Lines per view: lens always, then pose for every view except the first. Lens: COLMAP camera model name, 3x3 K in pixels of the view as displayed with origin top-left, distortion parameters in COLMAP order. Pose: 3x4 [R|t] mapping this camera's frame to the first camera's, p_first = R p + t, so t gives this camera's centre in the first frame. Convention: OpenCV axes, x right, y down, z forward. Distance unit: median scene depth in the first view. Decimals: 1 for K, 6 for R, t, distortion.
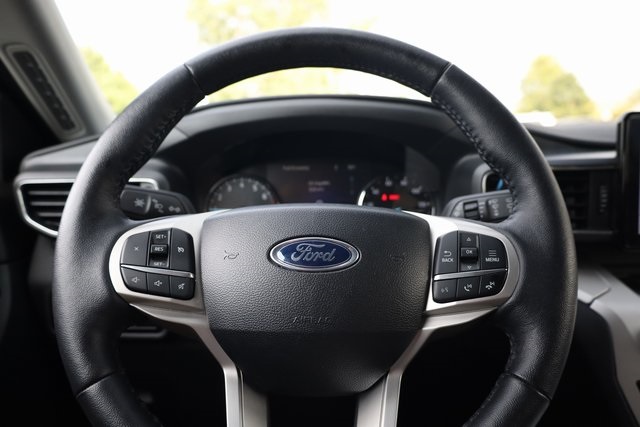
lens RADIAL K [[455.1, 0, 322.2], [0, 455.1, 209.3], [0, 0, 1]] dist [0.005357, -0.009046]
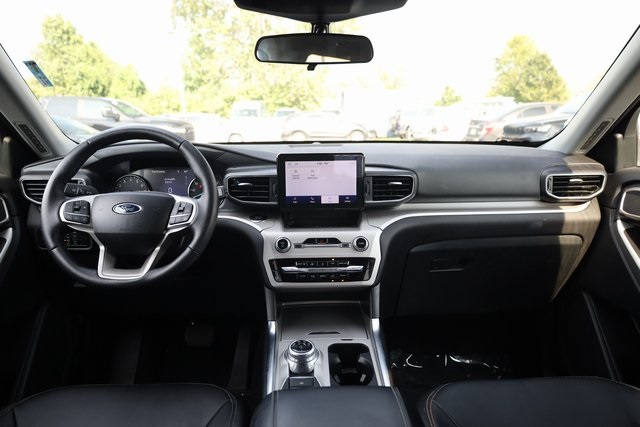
lens RADIAL K [[455.1, 0, 323.2], [0, 455.1, 216.1], [0, 0, 1]] dist [0.005357, -0.009046]
pose [[0.999248, 0.001066, 0.038753, 1.005801], [-0.003567, 0.997911, 0.064509, -0.045162], [-0.038603, -0.064598, 0.997164, -1.800360]]
